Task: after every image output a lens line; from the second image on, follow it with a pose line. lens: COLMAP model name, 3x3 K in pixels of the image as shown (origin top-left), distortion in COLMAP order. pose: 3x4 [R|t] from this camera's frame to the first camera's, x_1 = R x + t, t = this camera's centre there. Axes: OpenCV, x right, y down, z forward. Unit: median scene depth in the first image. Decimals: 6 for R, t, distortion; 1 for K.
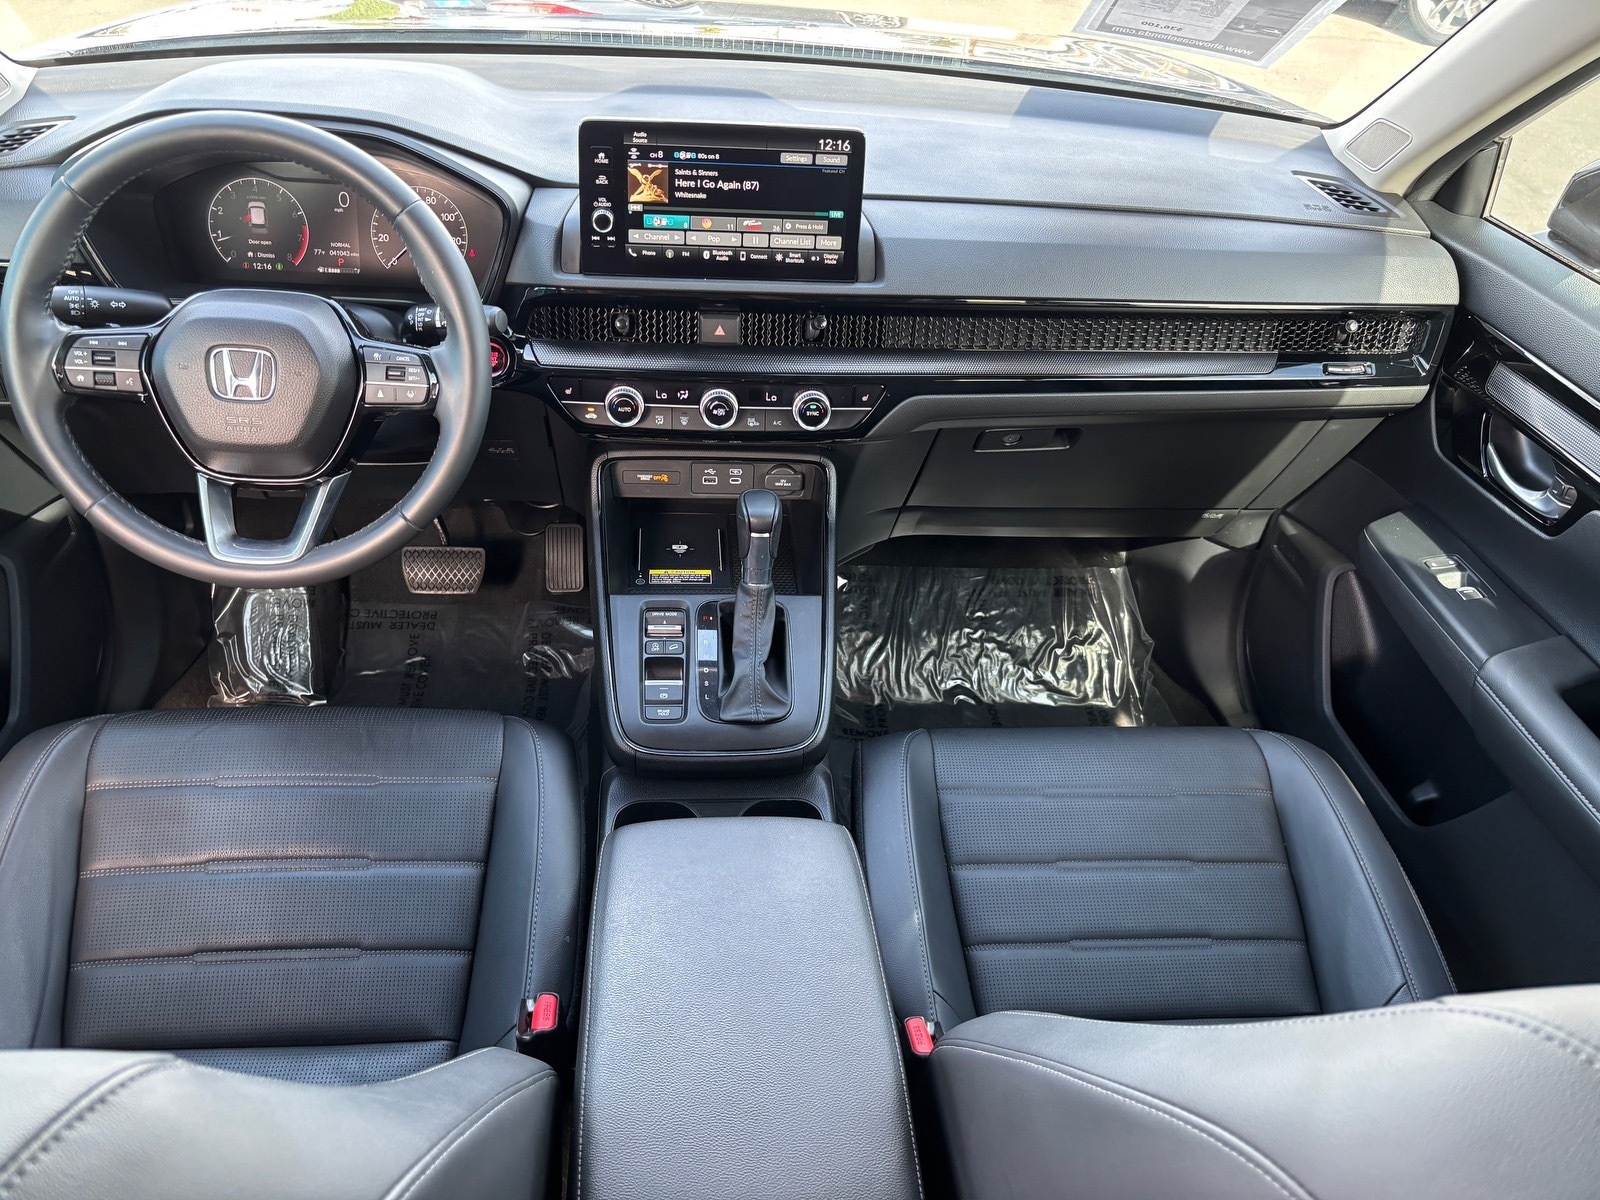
lens RADIAL K [[1245.6, 0, 802.9], [0, 1245.6, 645.2], [0, 0, 1]] dist [0.018522, -0.001666]
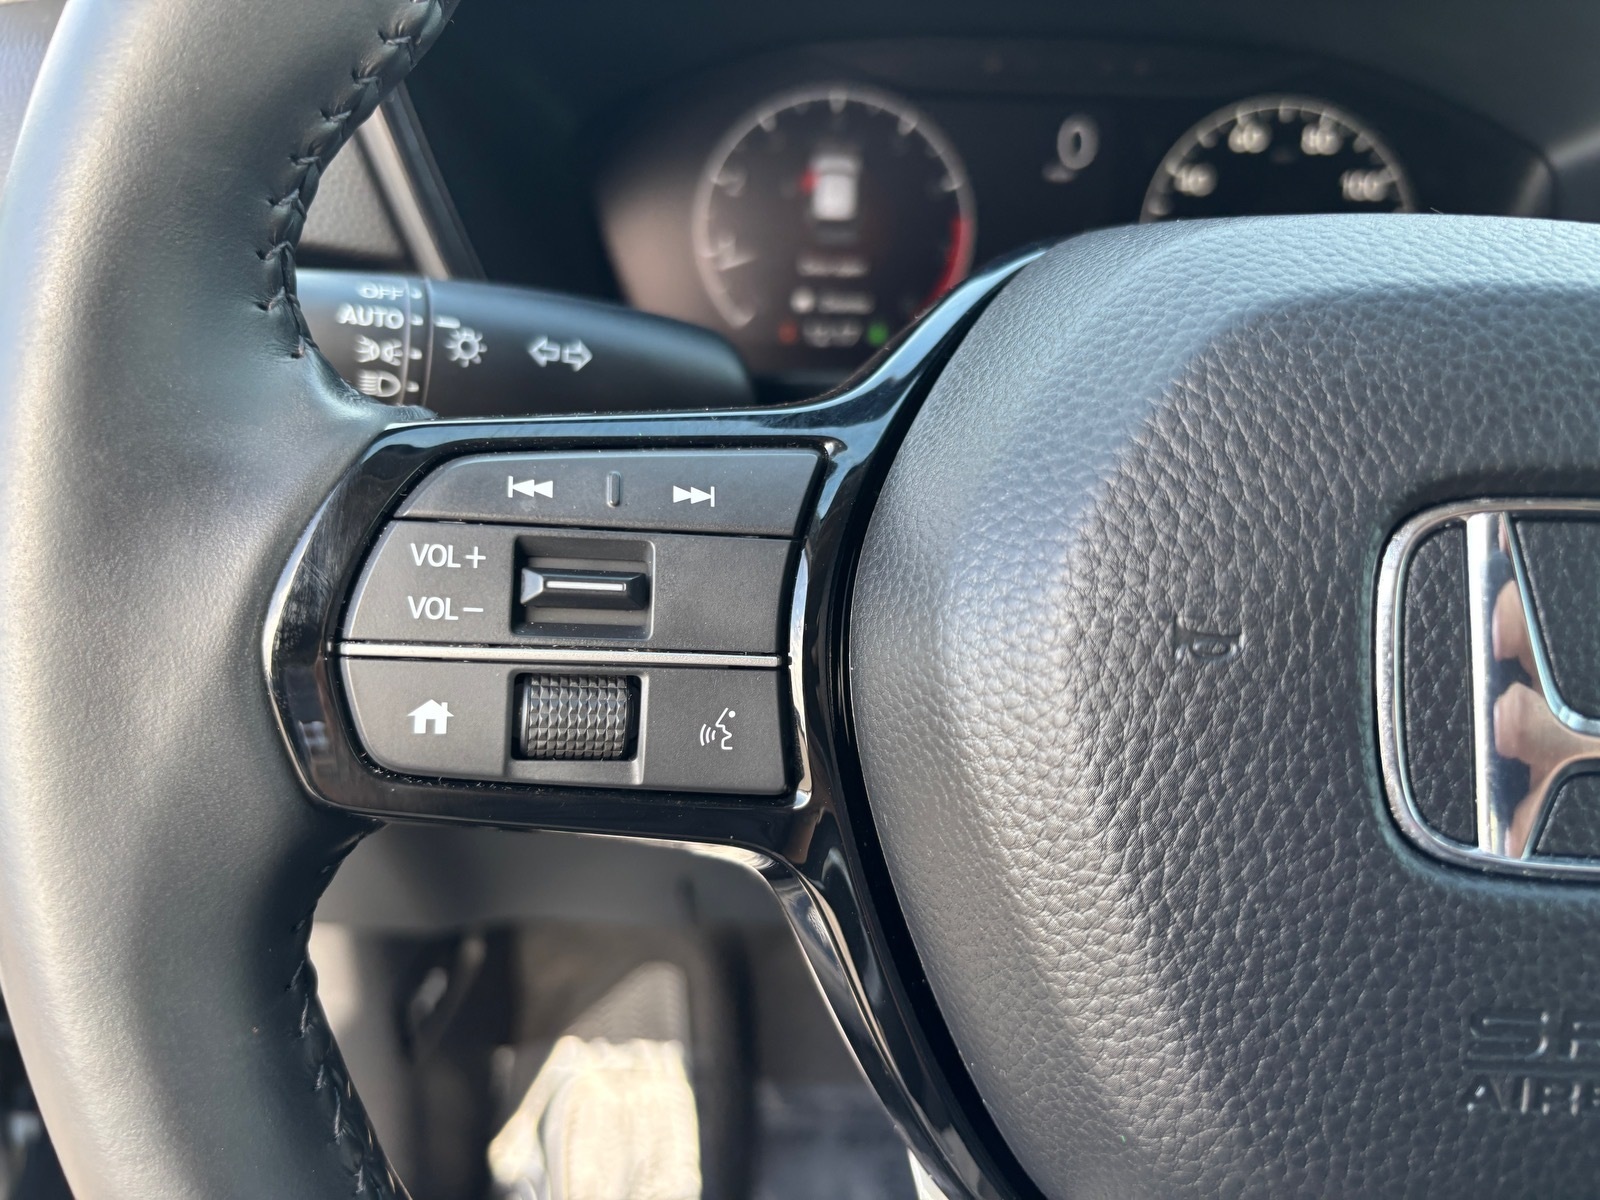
lens RADIAL K [[1264.1, 0, 806.1], [0, 1264.1, 628.0], [0, 0, 1]] dist [0.004634, -0.063098]
pose [[0.995237, -0.003450, -0.097424, -0.448151], [-0.015737, 0.980579, -0.195491, -0.168997], [0.096206, 0.196094, 0.975854, 0.741580]]
